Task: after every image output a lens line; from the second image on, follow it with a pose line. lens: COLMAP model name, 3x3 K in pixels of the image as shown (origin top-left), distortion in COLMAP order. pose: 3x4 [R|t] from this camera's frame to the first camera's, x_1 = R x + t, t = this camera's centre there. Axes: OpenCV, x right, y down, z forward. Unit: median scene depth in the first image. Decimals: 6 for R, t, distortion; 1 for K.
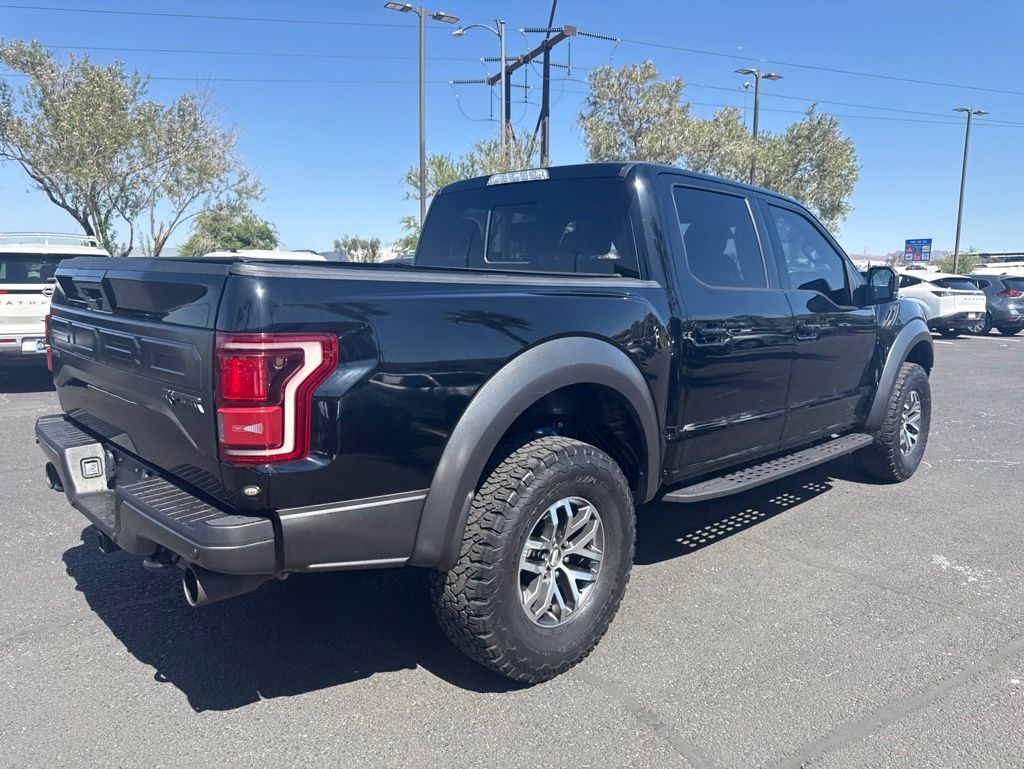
lens RADIAL K [[714.7, 0, 520.4], [0, 714.7, 382.2], [0, 0, 1]] dist [0.038806, -0.048819]
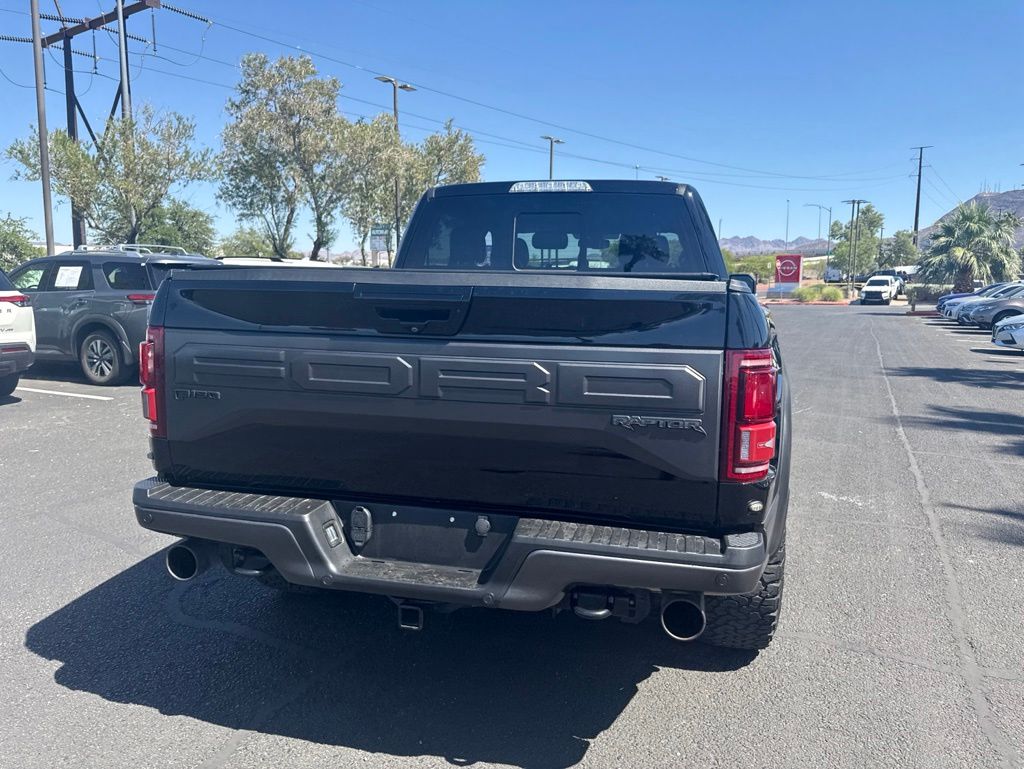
lens RADIAL K [[714.7, 0, 520.4], [0, 714.7, 382.2], [0, 0, 1]] dist [0.038806, -0.048819]
pose [[0.850380, -0.077051, 0.520497, -0.109257], [0.077051, 0.996792, 0.021674, -0.006541], [-0.520497, 0.021673, 0.853588, 0.030143]]
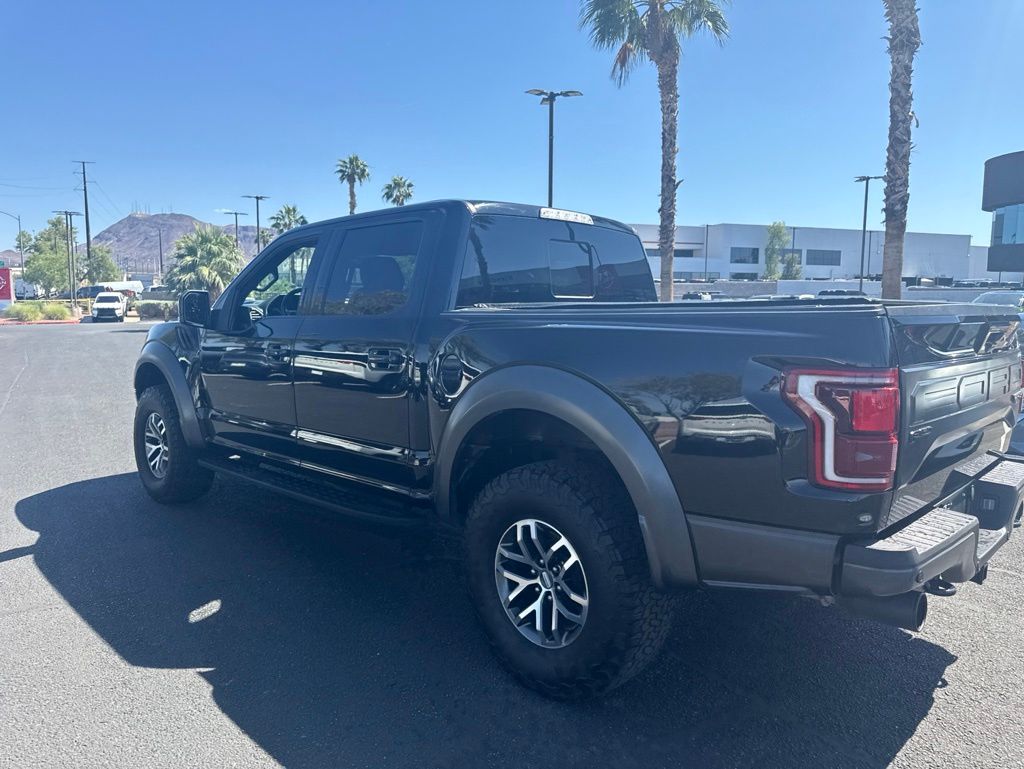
lens RADIAL K [[714.7, 0, 520.4], [0, 714.7, 382.2], [0, 0, 1]] dist [0.038806, -0.048819]
pose [[-0.010545, -0.121138, 0.992580, -0.196621], [0.139614, 0.982733, 0.121420, -0.034184], [-0.990150, 0.139859, 0.006549, 0.202869]]
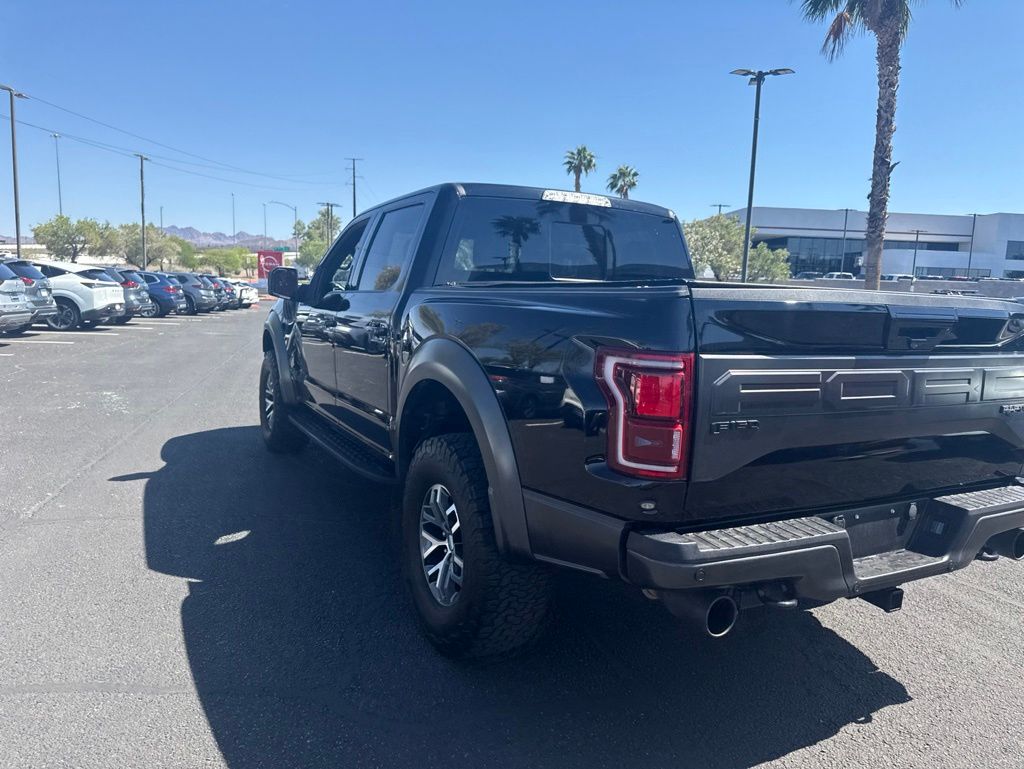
lens RADIAL K [[713.2, 0, 518.4], [0, 713.2, 388.0], [0, 0, 1]] dist [0.046508, -0.060645]
pose [[0.295192, -0.131332, 0.946369, -0.193979], [0.104951, 0.988971, 0.104507, -0.024456], [-0.949656, 0.068473, 0.305720, 0.145422]]
